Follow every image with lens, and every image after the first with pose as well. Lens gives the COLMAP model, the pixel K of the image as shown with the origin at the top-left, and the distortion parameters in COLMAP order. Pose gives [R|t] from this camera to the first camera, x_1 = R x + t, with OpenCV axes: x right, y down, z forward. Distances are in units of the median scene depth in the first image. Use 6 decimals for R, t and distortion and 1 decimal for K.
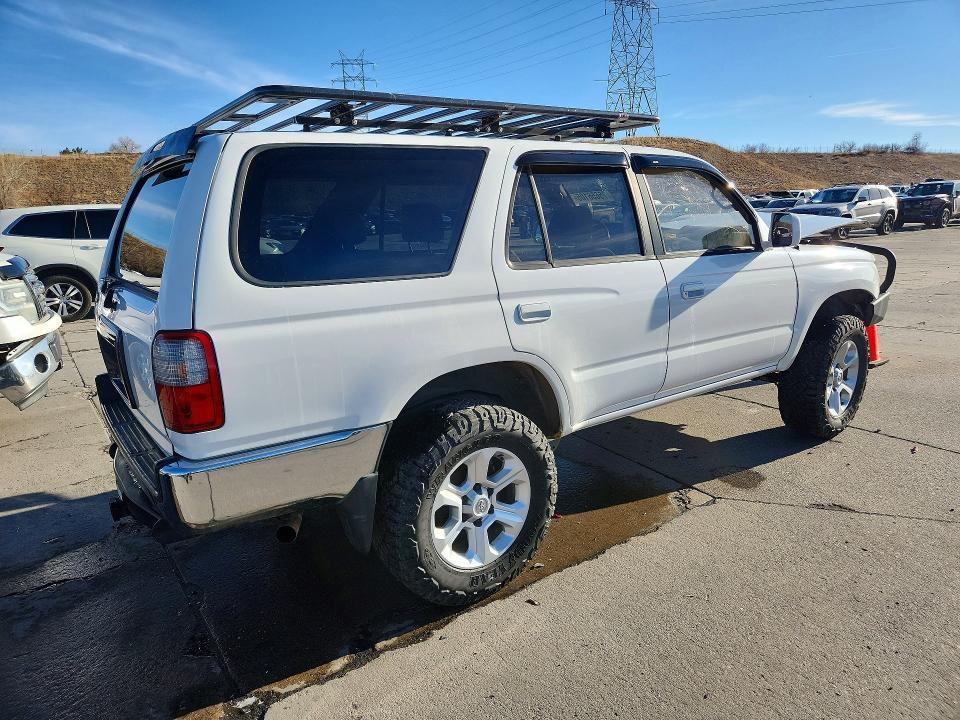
lens RADIAL K [[736.5, 0, 476.1], [0, 736.5, 362.8], [0, 0, 1]] dist [0.025127, -0.009193]
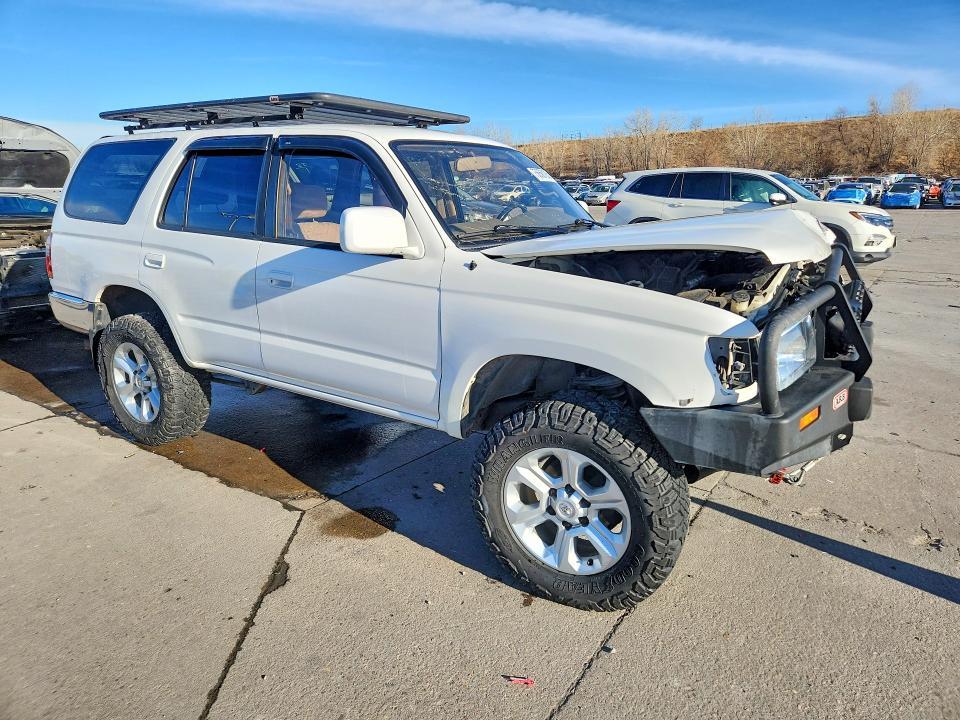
lens RADIAL K [[716.4, 0, 484.7], [0, 716.4, 359.3], [0, 0, 1]] dist [0.034689, -0.002965]
pose [[0.252877, 0.269529, -0.929197, 1.189706], [-0.212566, 0.952423, 0.218417, -0.247311], [0.943859, 0.142284, 0.298138, 0.939421]]
